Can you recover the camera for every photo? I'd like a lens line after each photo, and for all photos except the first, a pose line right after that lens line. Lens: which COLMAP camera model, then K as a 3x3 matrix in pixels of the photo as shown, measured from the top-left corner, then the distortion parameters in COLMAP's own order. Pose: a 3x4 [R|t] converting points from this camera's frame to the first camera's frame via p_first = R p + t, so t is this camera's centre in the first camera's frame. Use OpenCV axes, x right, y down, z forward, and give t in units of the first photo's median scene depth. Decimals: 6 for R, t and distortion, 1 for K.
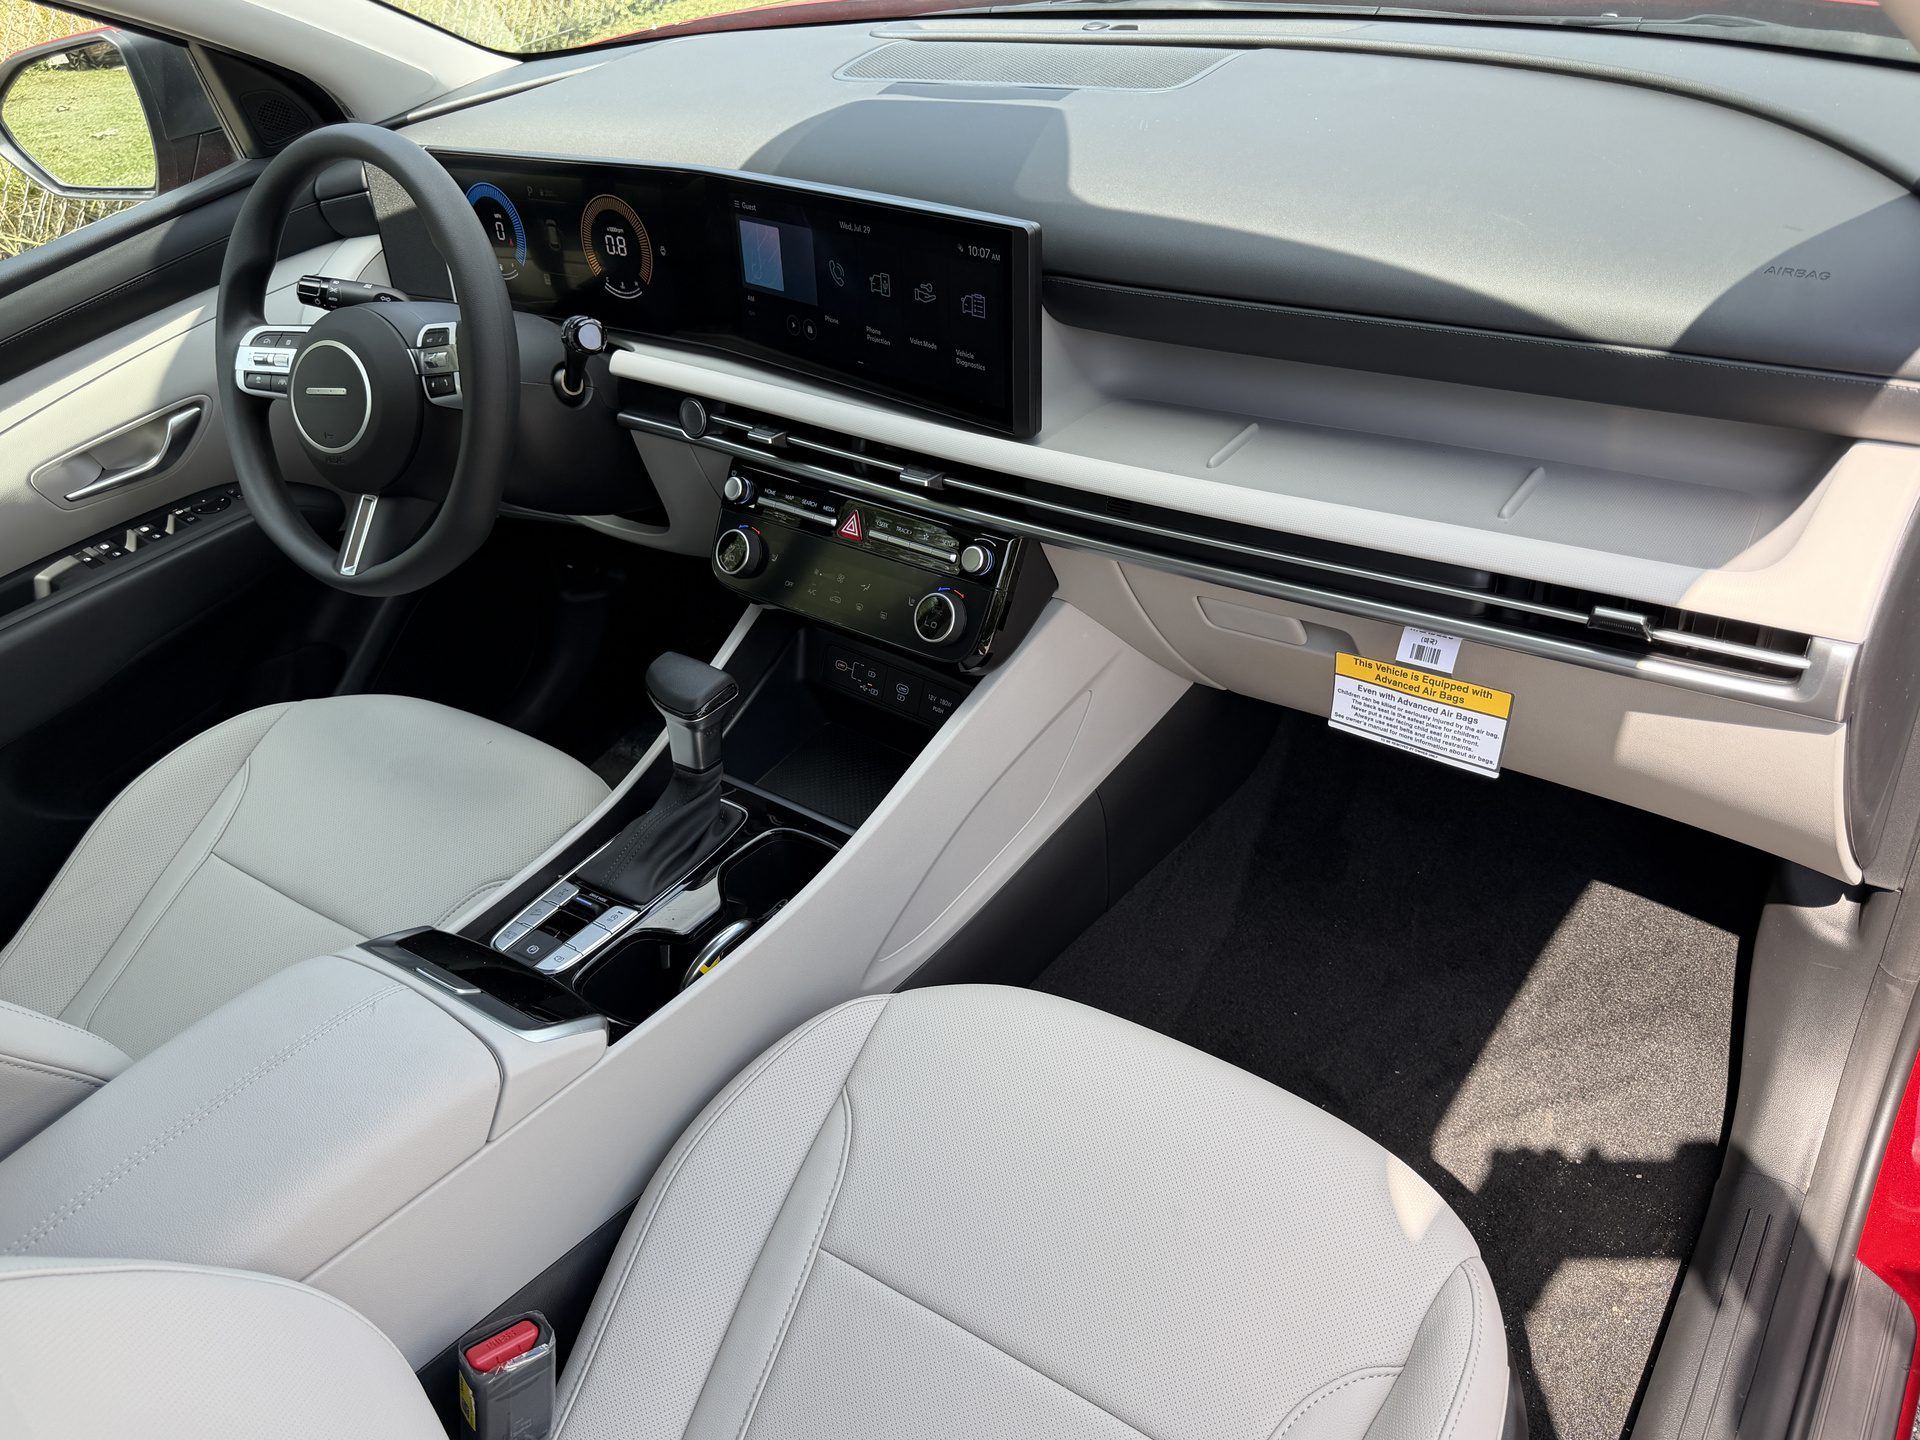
lens RADIAL K [[1443.7, 0, 962.7], [0, 1443.7, 728.8], [0, 0, 1]] dist [0.057300, -0.013868]
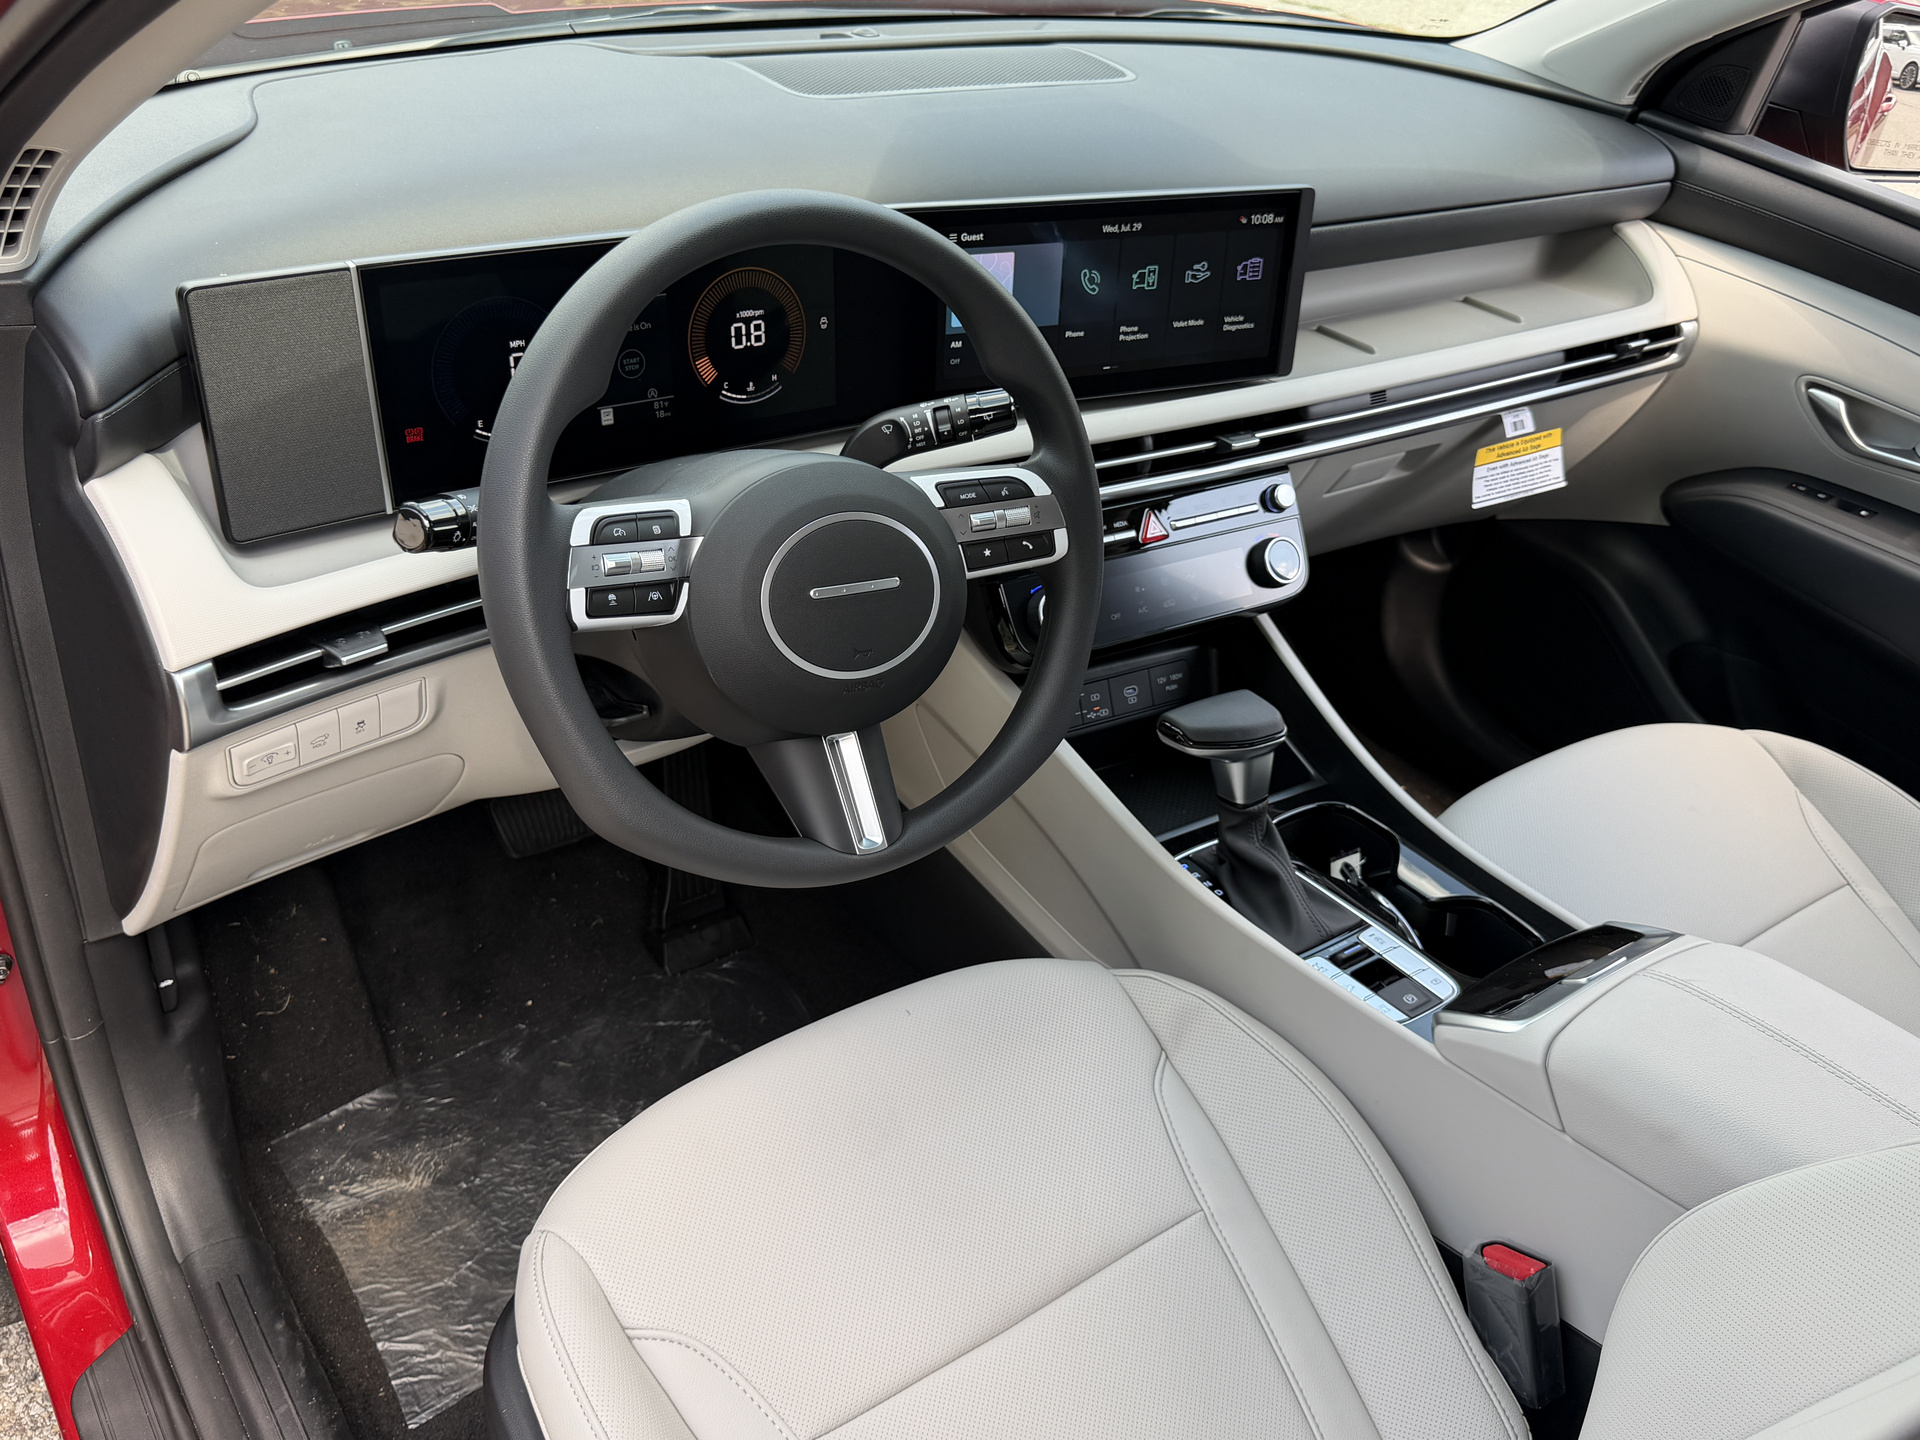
lens RADIAL K [[1642.3, 0, 968.7], [0, 1642.3, 731.5], [0, 0, 1]] dist [0.096201, -0.058695]
pose [[0.309277, -0.389441, 0.867573, -1.219709], [0.446813, 0.864840, 0.228932, -0.356576], [-0.839468, 0.316840, 0.441482, 0.707871]]
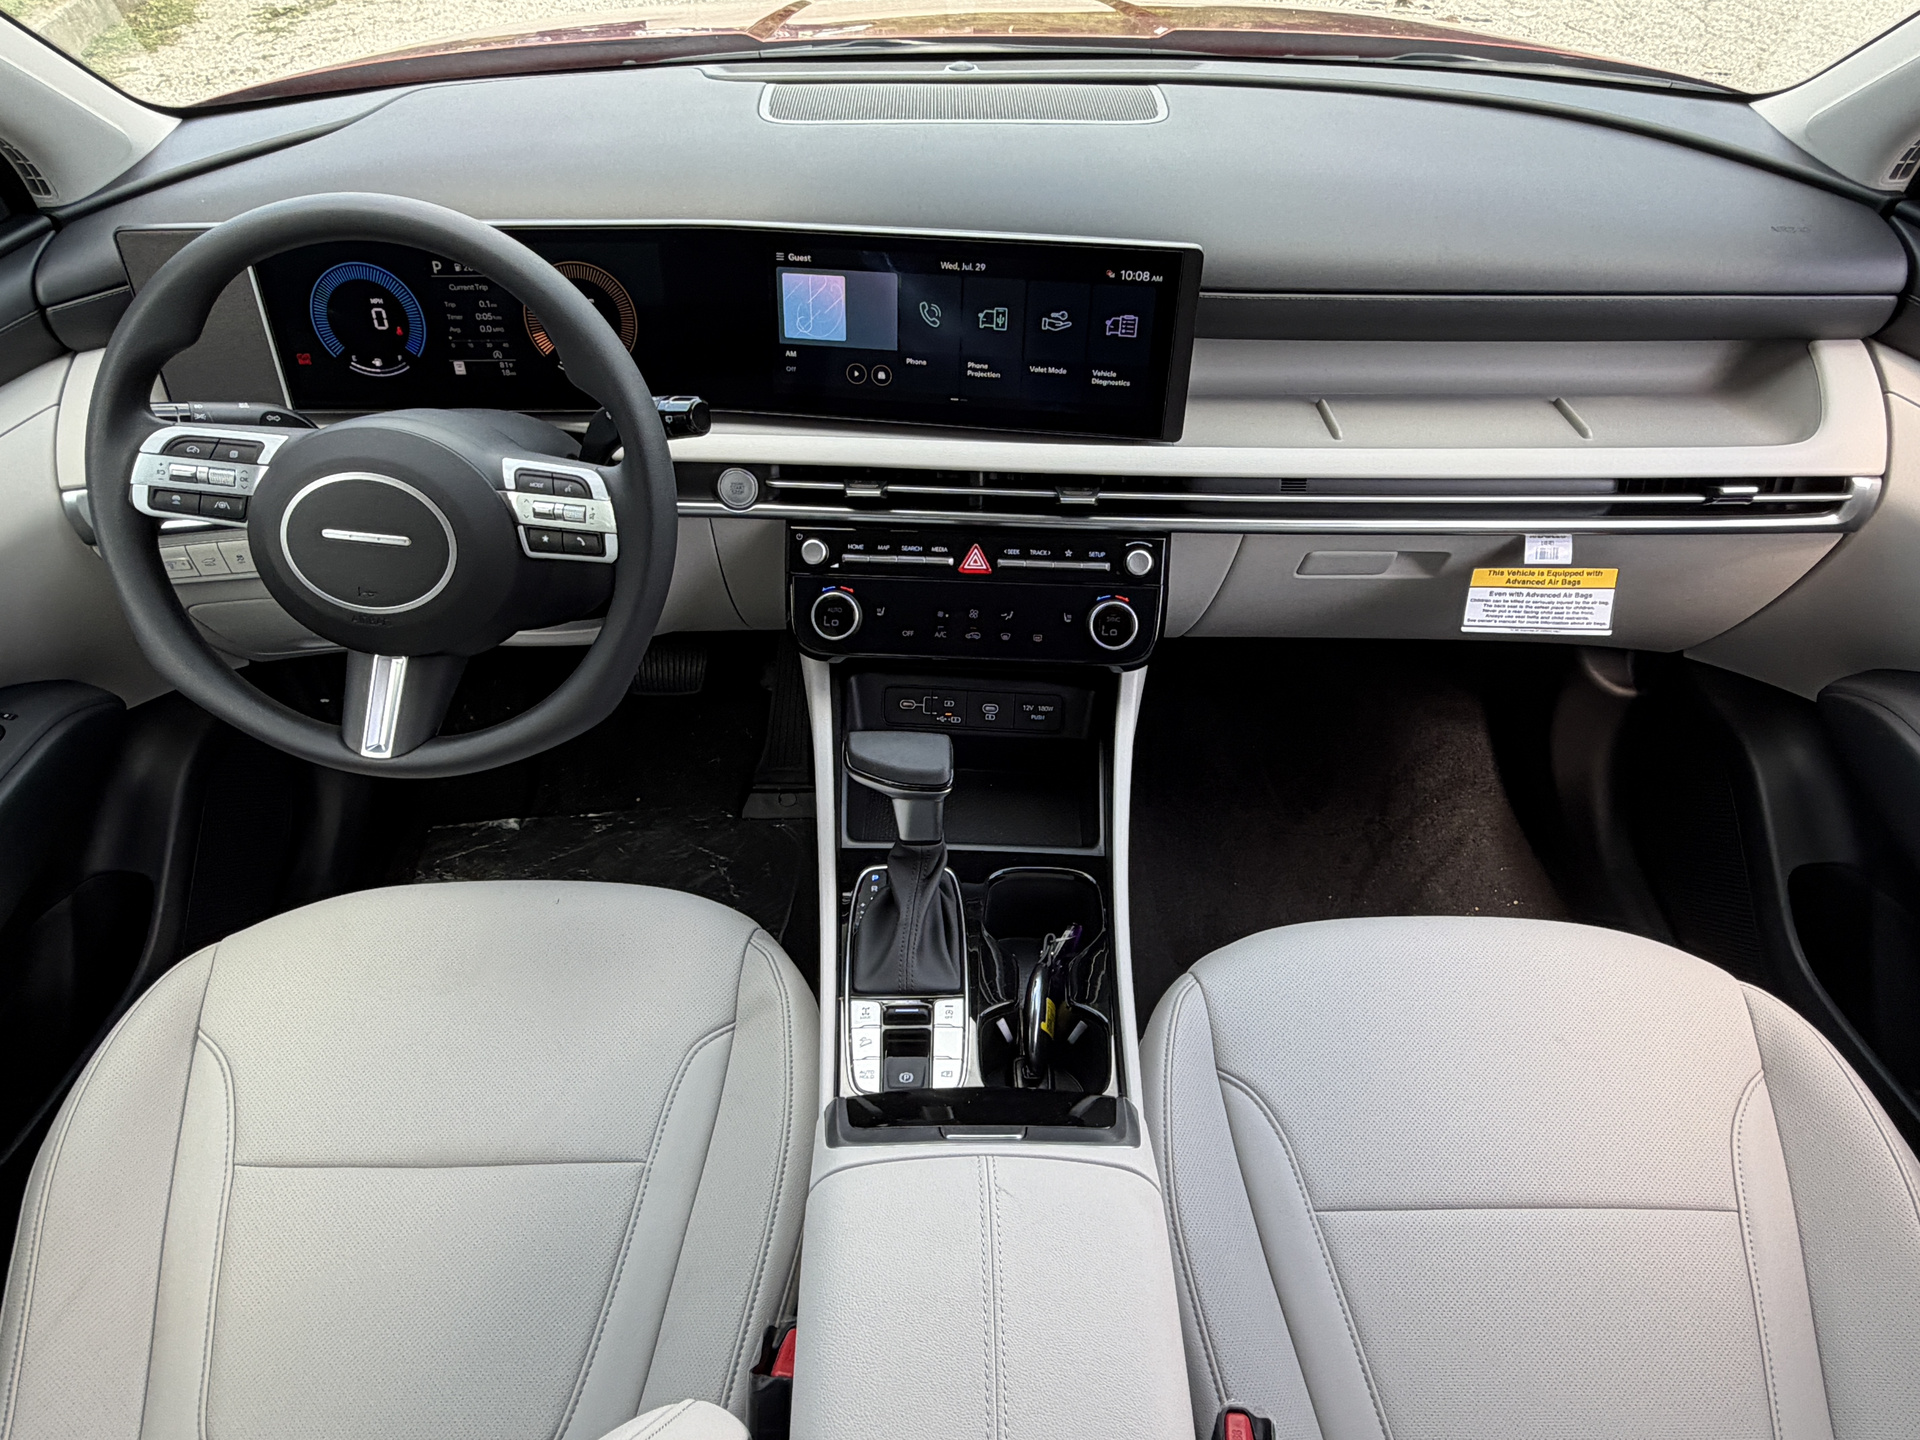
lens RADIAL K [[1267.3, 0, 931.2], [0, 1267.3, 714.5], [0, 0, 1]] dist [0.002954, 0.004566]
pose [[0.819807, -0.268060, 0.506025, -0.621427], [0.259445, 0.961640, 0.089091, -0.133246], [-0.510495, 0.058248, 0.857905, 0.284870]]
